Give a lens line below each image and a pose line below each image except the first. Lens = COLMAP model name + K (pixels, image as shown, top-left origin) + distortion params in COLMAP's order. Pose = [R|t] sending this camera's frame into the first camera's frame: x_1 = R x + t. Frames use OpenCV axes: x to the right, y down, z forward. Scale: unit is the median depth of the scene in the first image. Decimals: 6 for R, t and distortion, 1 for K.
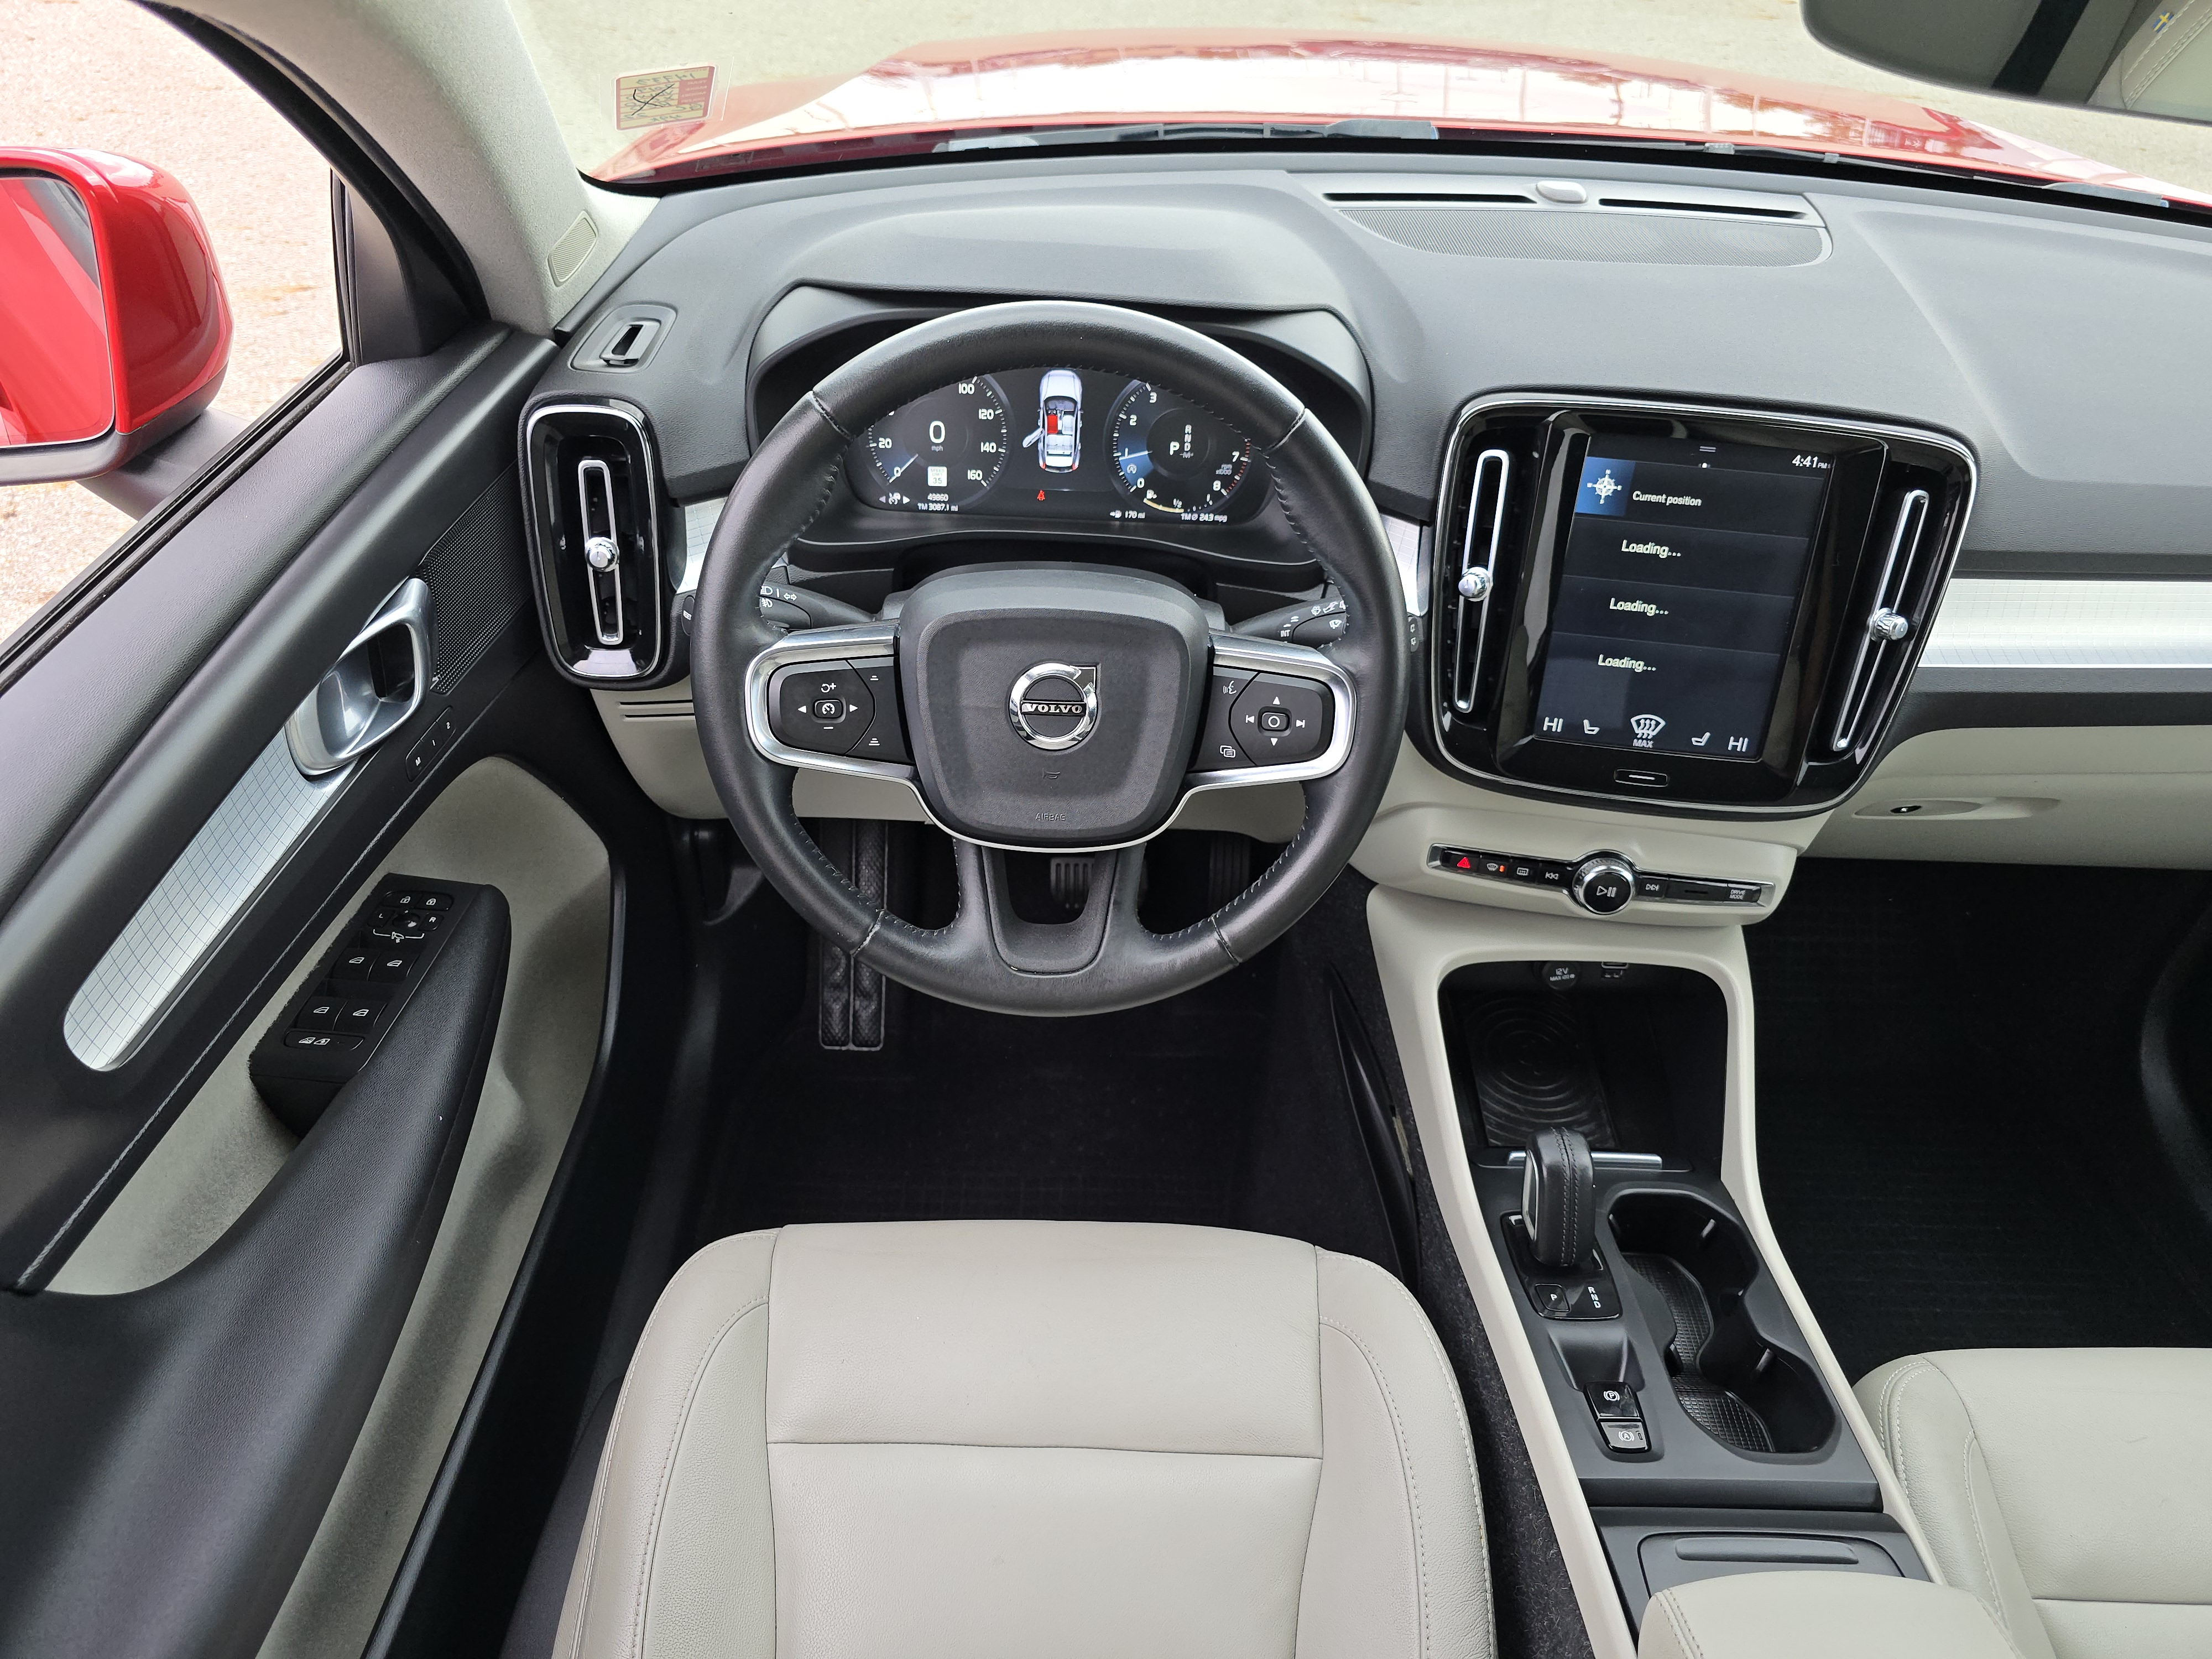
lens RADIAL K [[1477.6, 0, 1140.2], [0, 1477.6, 834.1], [0, 0, 1]] dist [0.078553, -0.096456]
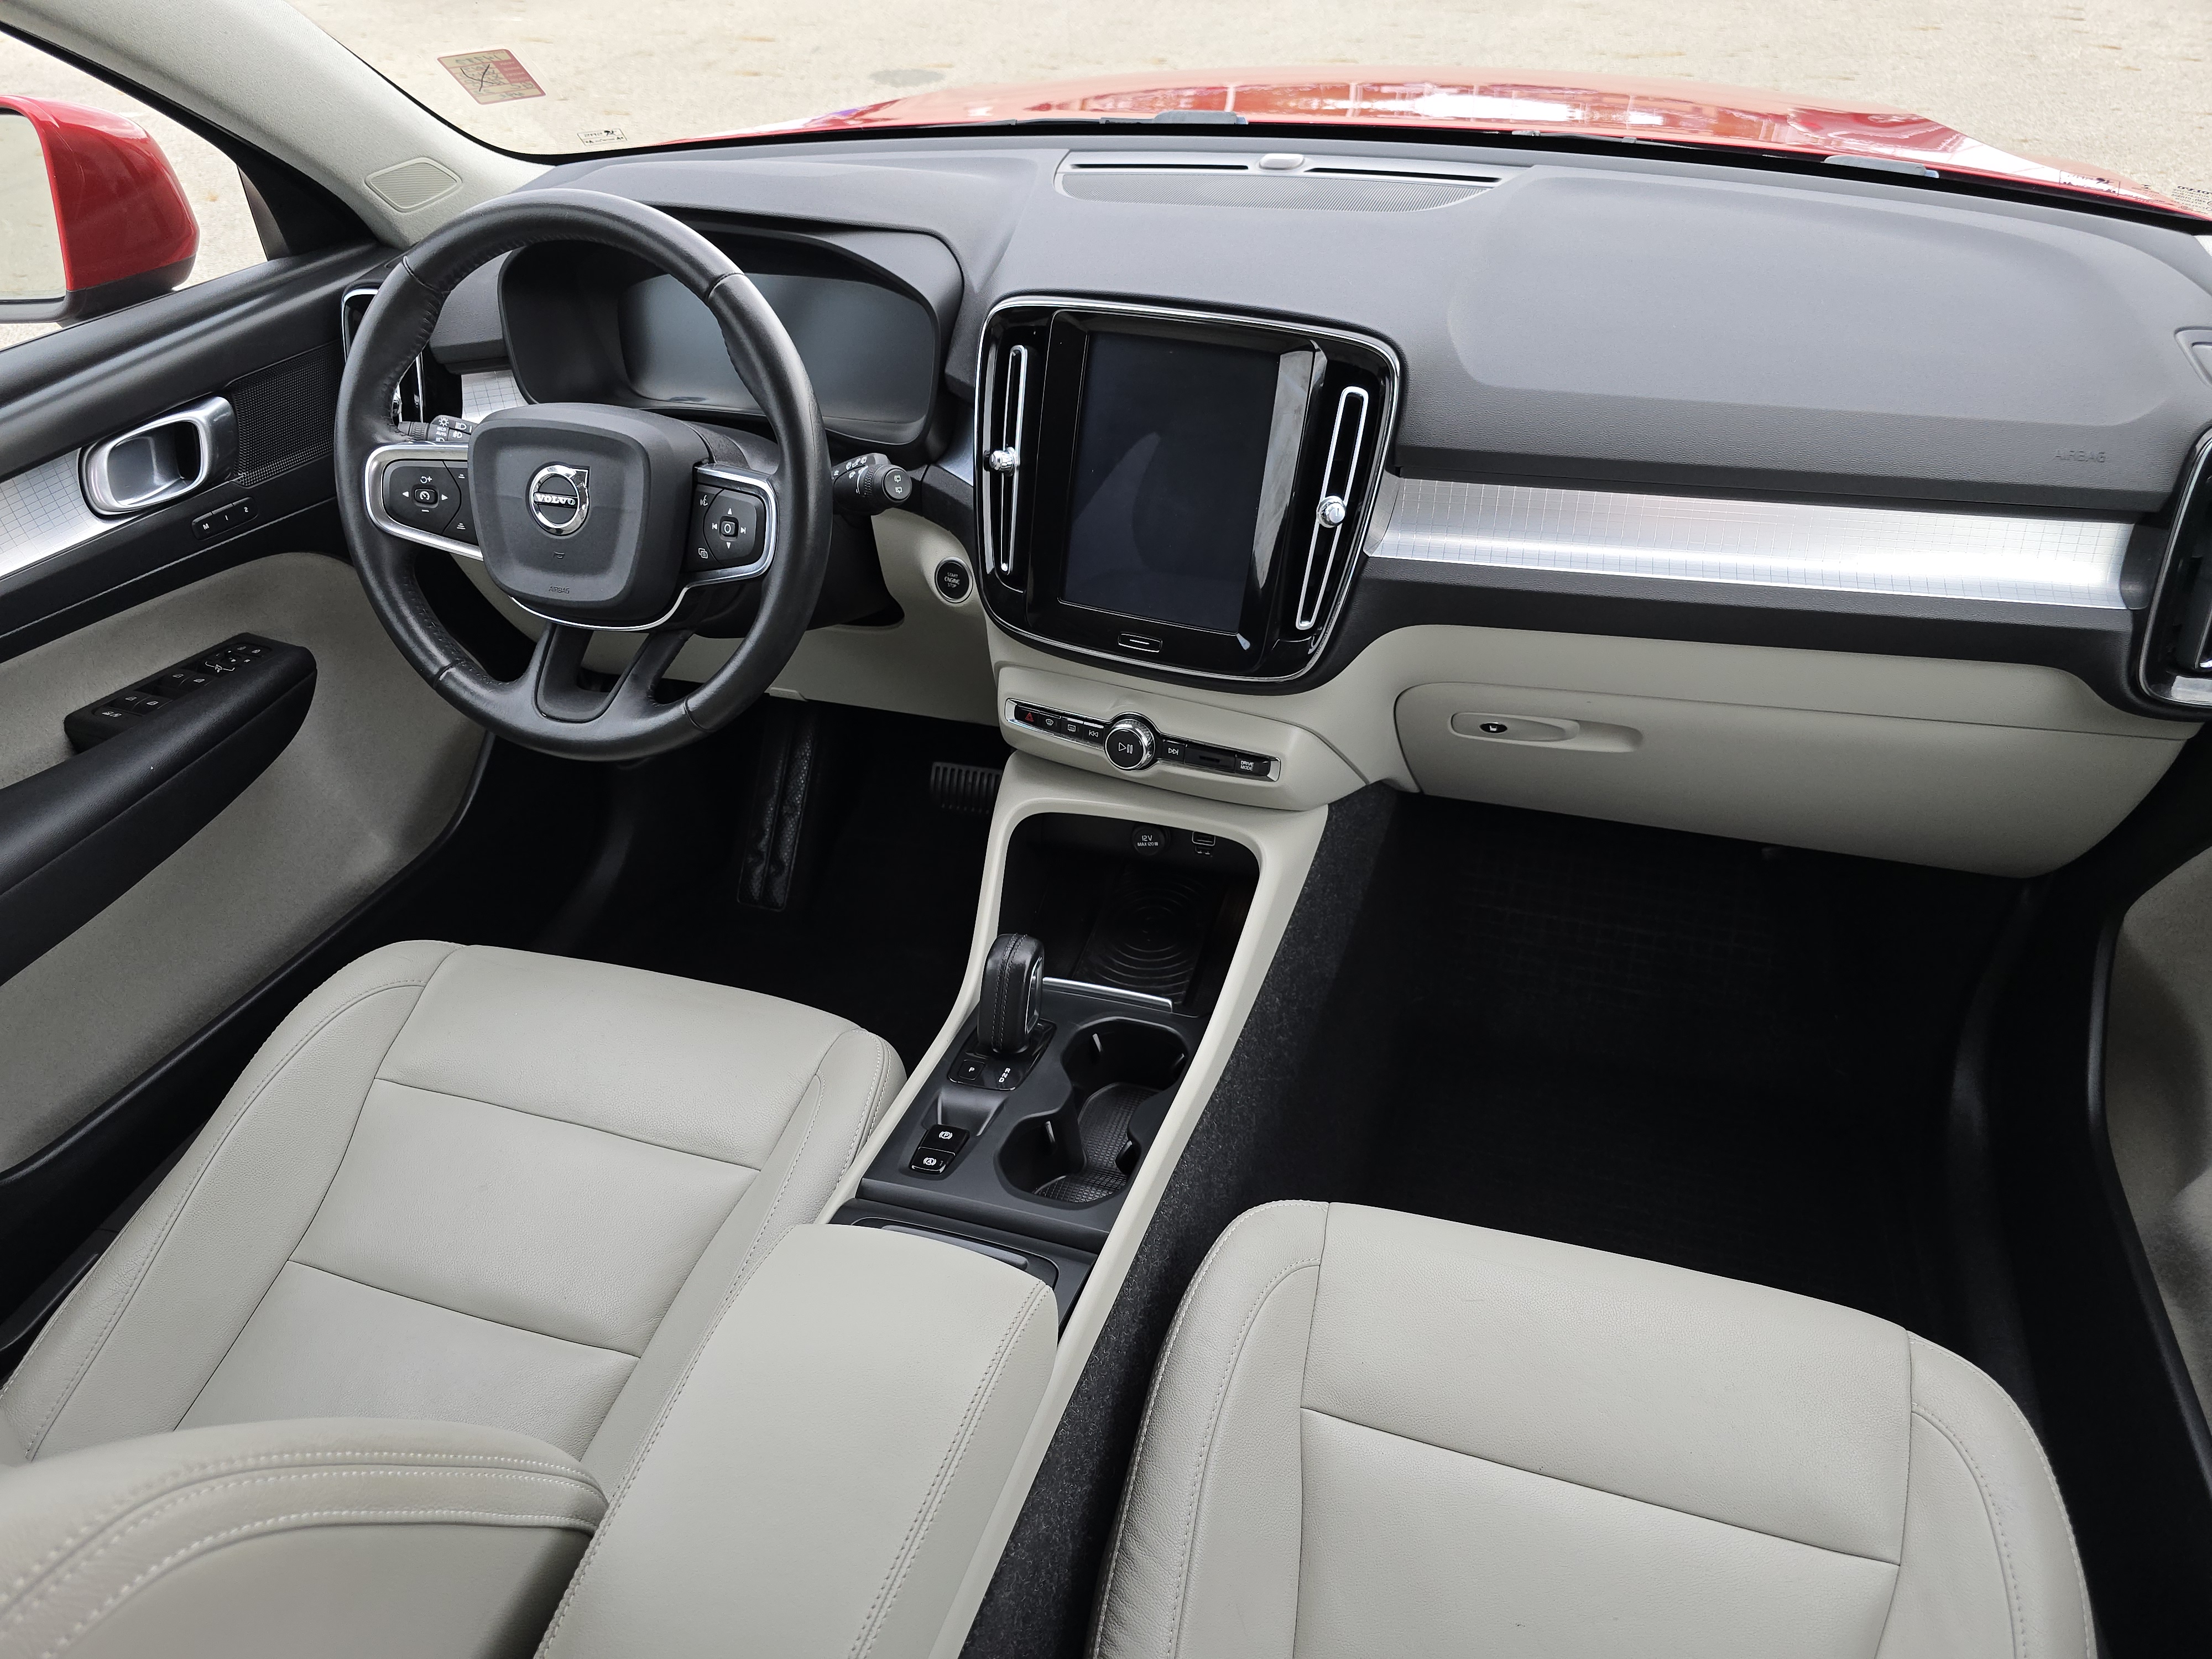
lens RADIAL K [[1477.6, 0, 1140.2], [0, 1477.6, 834.1], [0, 0, 1]] dist [0.078553, -0.096456]
pose [[0.951912, 0.114135, -0.284317, 0.689649], [-0.131317, 0.990448, -0.042055, 0.158936], [0.276801, 0.077369, 0.957807, -0.070924]]
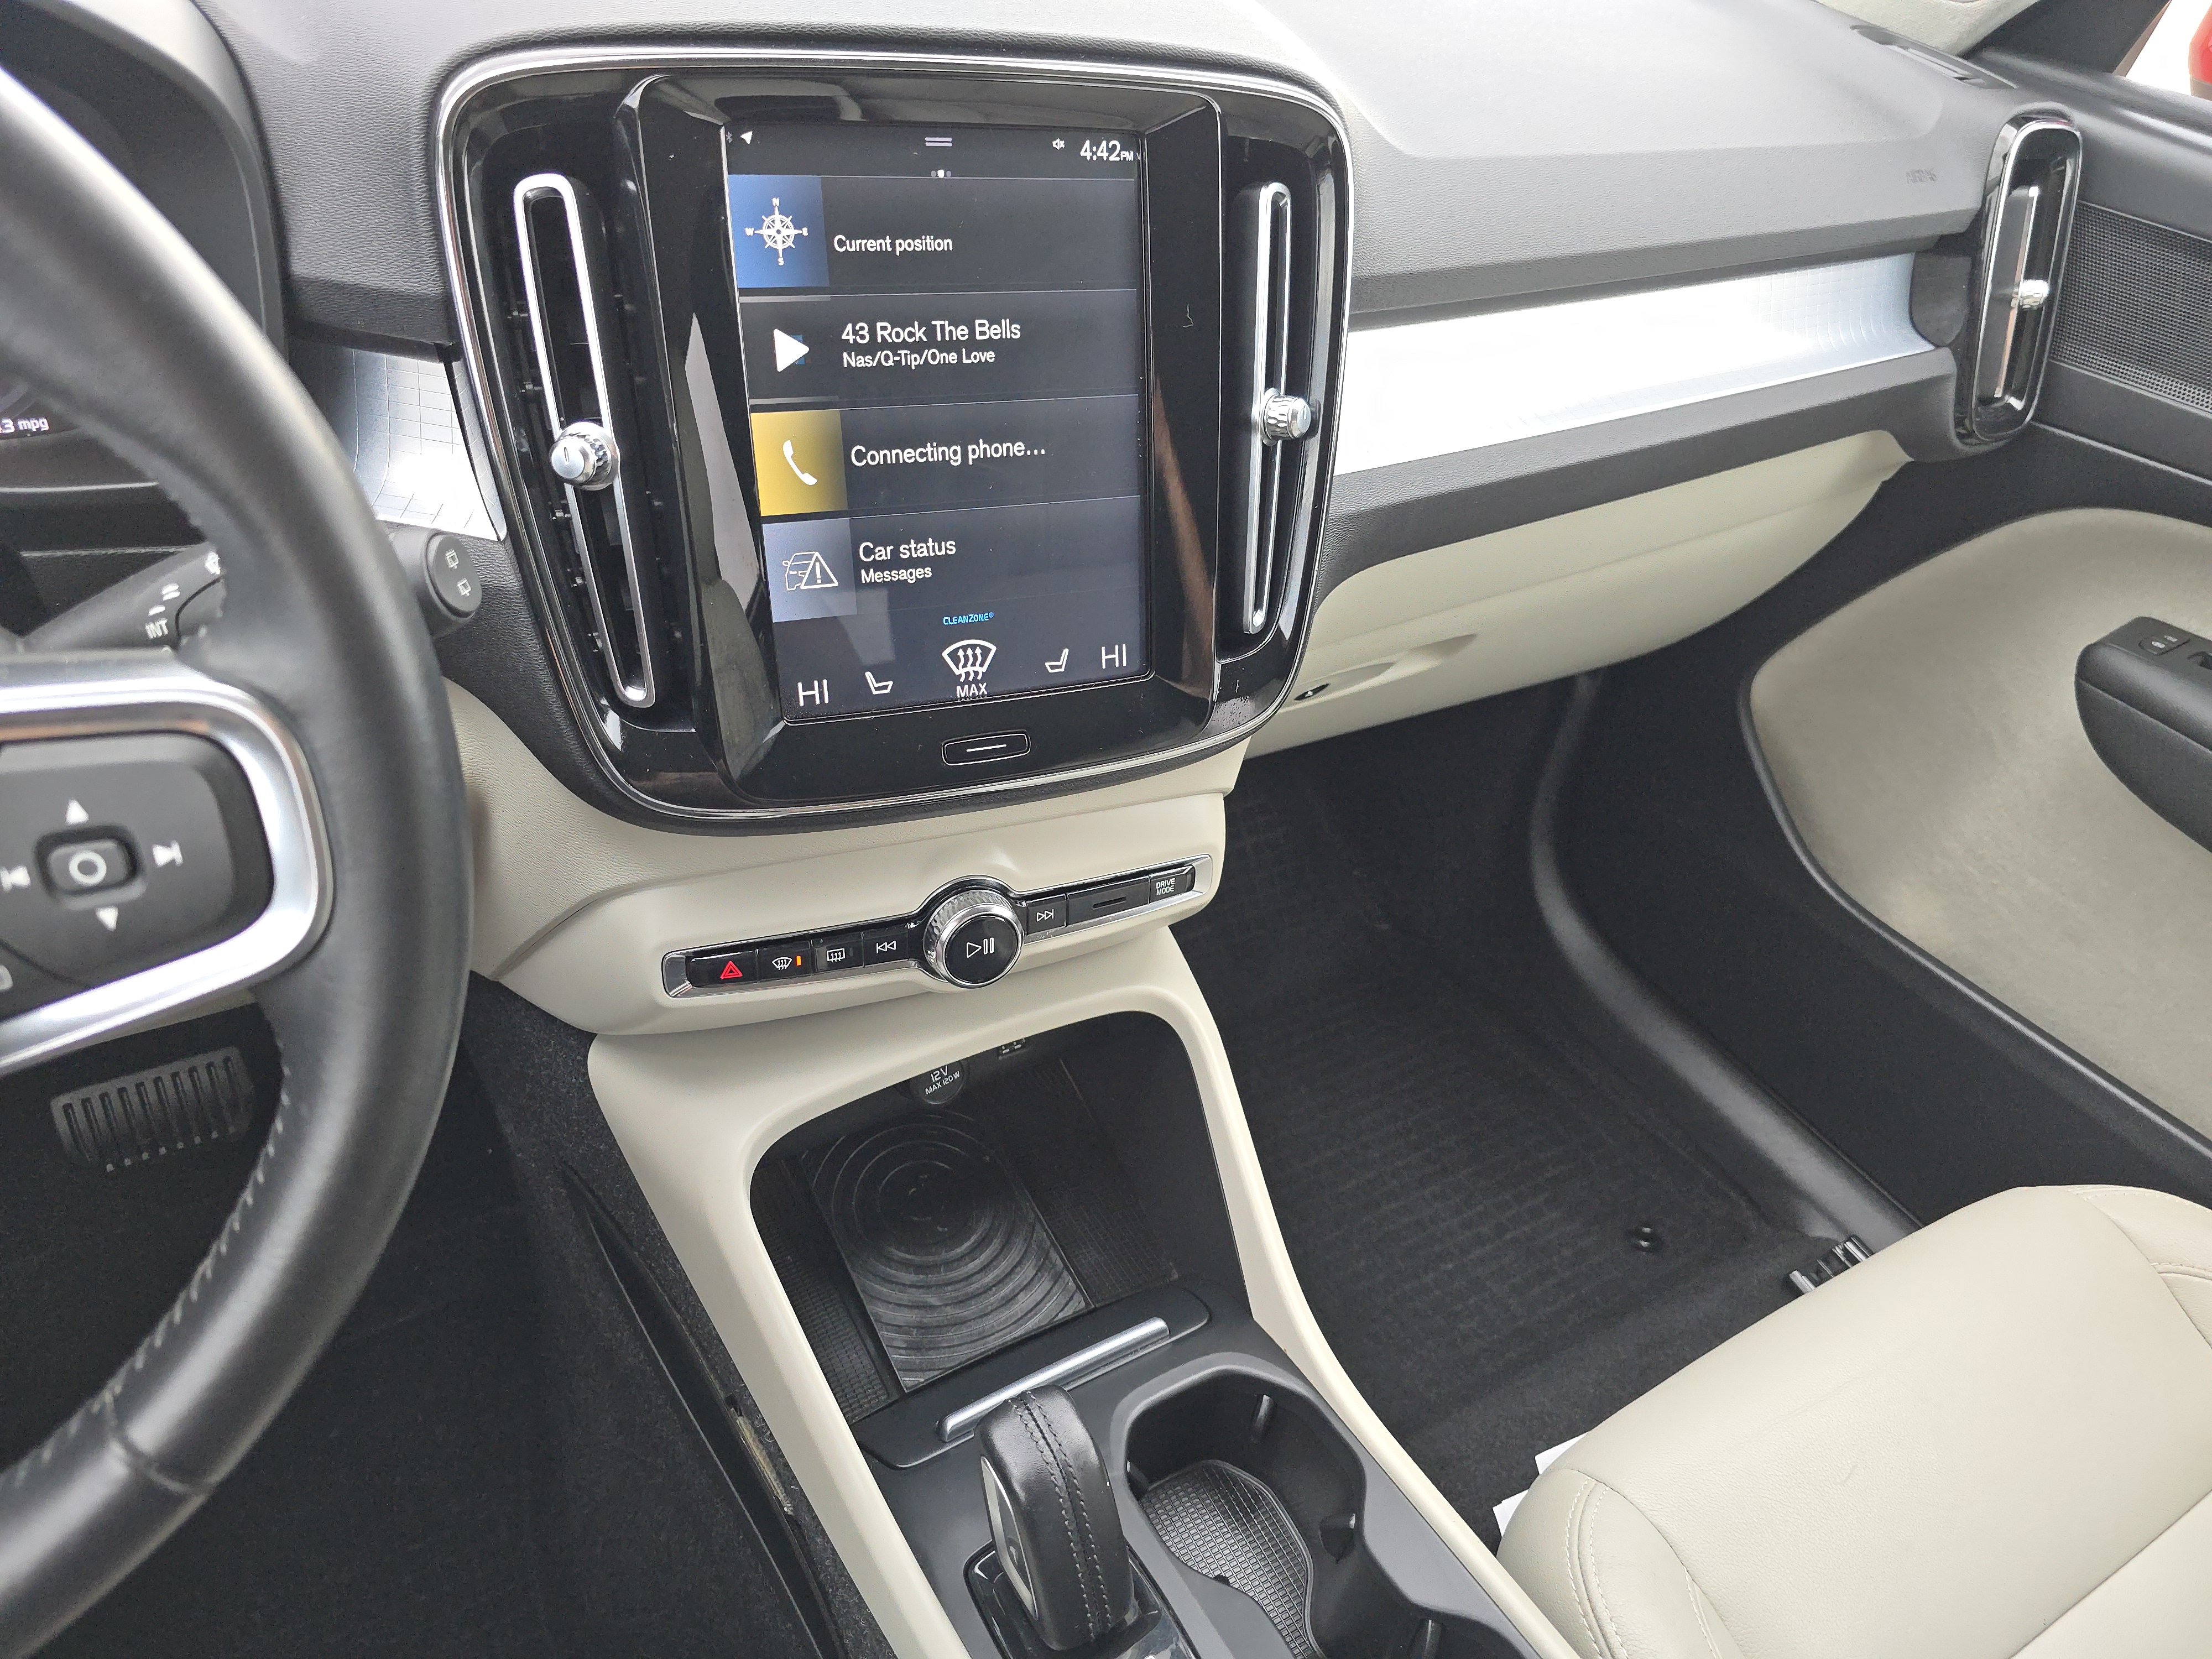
lens RADIAL K [[1477.6, 0, 1140.2], [0, 1477.6, 834.1], [0, 0, 1]] dist [0.078553, -0.096456]
pose [[0.859397, -0.270027, 0.434192, 0.133178], [0.257040, 0.962233, 0.089660, -0.043045], [-0.442004, 0.034551, 0.896347, 0.471958]]
